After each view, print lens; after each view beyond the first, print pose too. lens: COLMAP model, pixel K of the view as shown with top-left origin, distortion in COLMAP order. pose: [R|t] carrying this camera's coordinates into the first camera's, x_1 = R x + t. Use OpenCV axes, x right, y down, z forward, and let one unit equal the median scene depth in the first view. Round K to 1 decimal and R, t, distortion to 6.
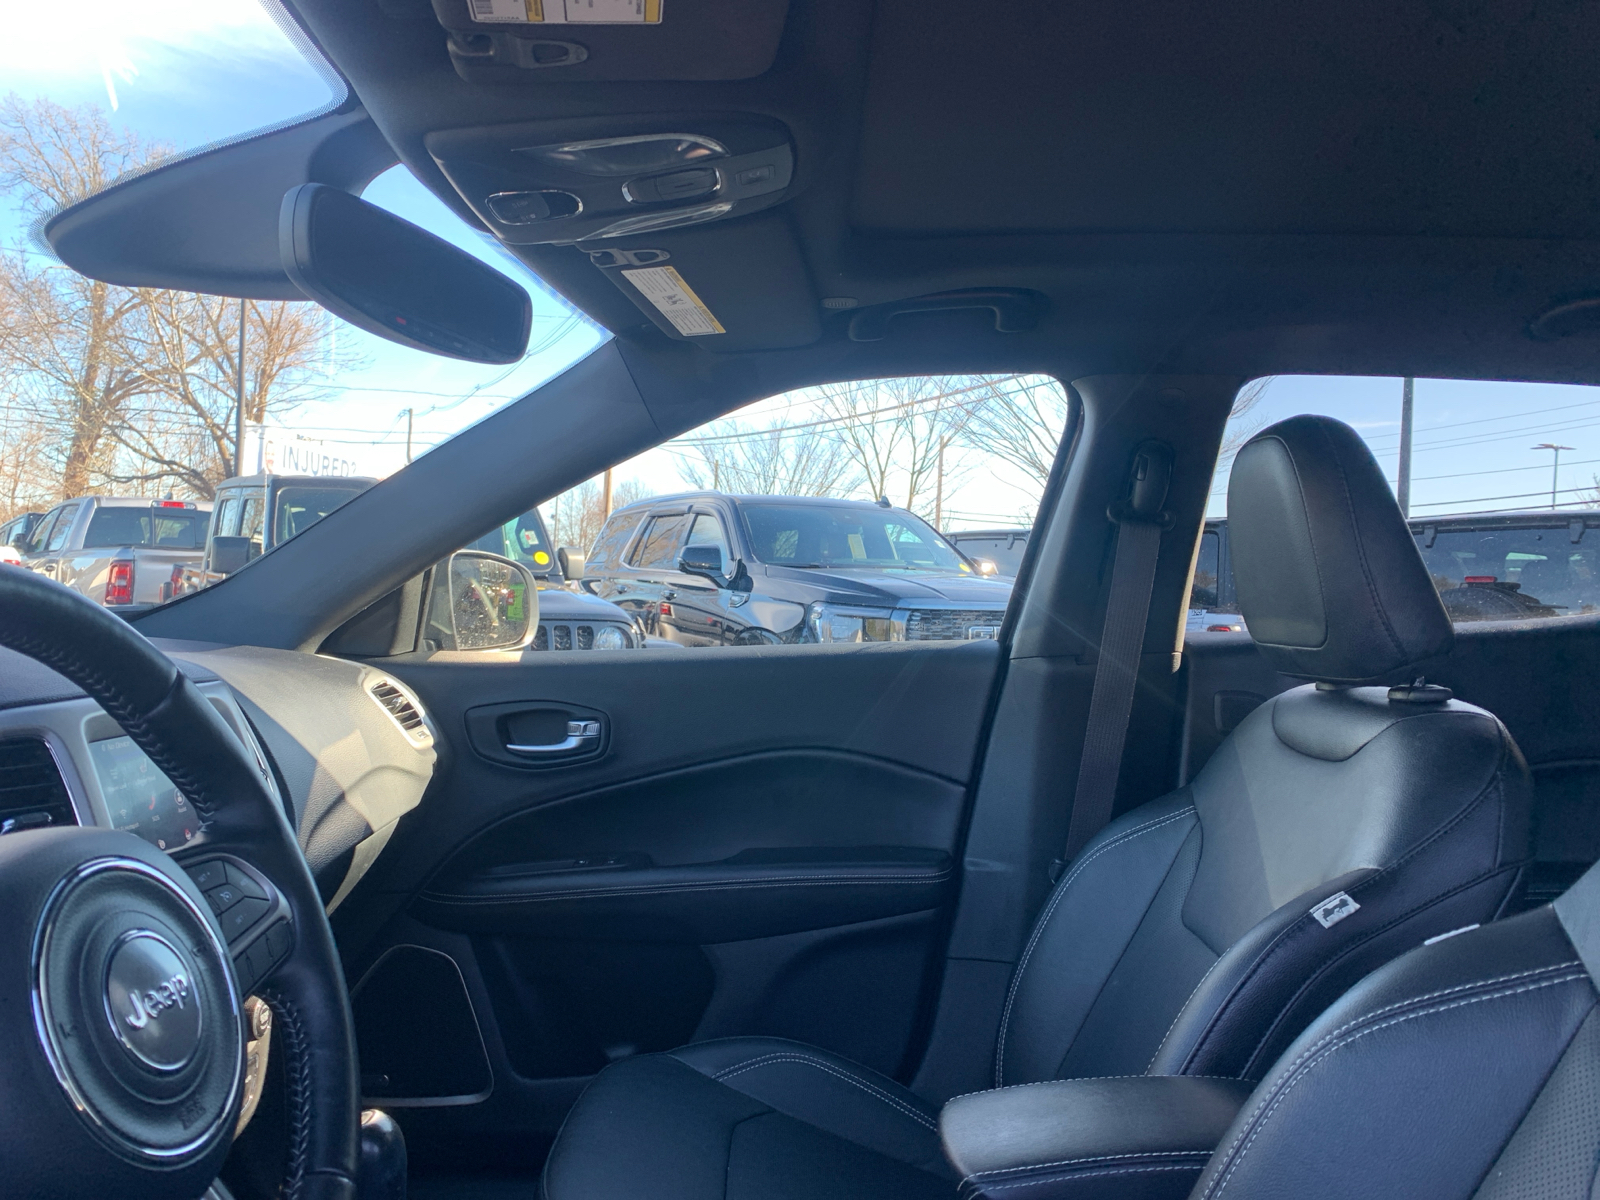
lens RADIAL K [[1211.7, 0, 802.8], [0, 1211.7, 602.2], [0, 0, 1]] dist [0.045656, -0.055875]
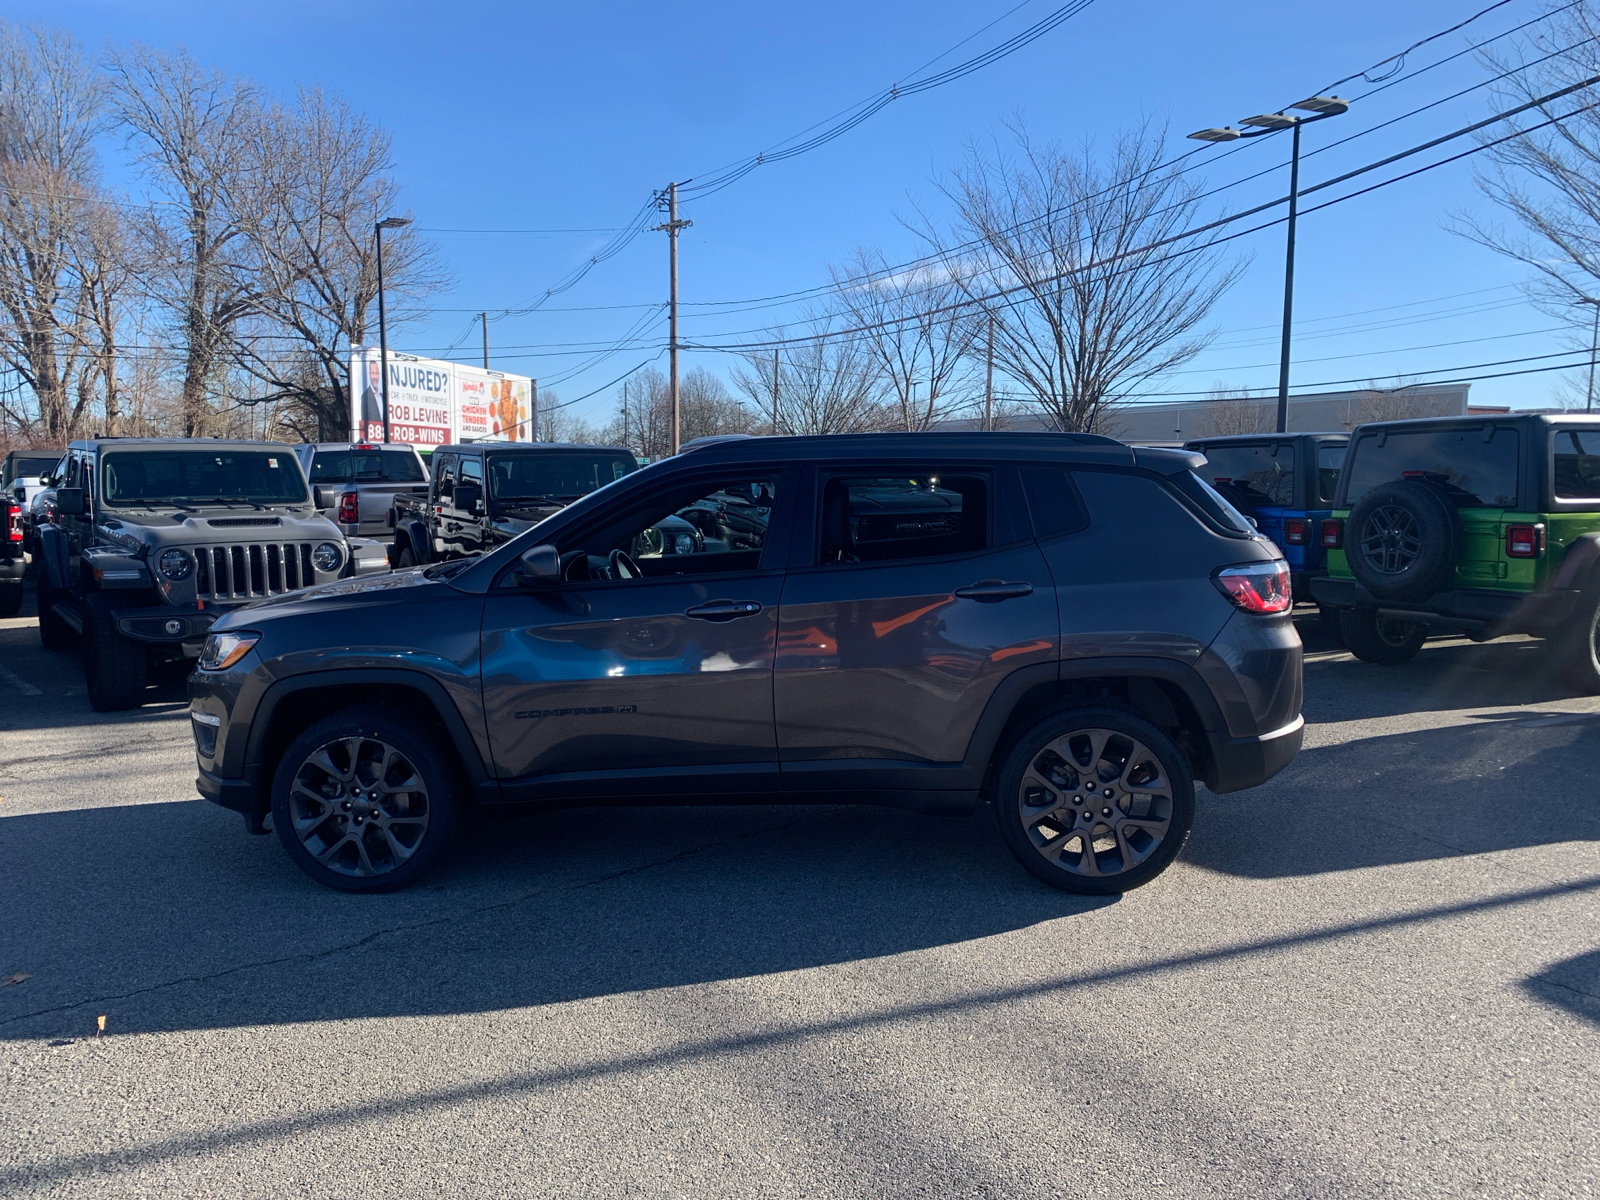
lens RADIAL K [[1216.2, 0, 791.7], [0, 1216.2, 610.7], [0, 0, 1]] dist [0.033363, -0.029851]
pose [[0.996995, -0.031317, -0.070856, 0.016211], [0.038555, 0.993913, 0.103200, -0.006051], [0.067193, -0.105622, 0.992134, -0.103172]]
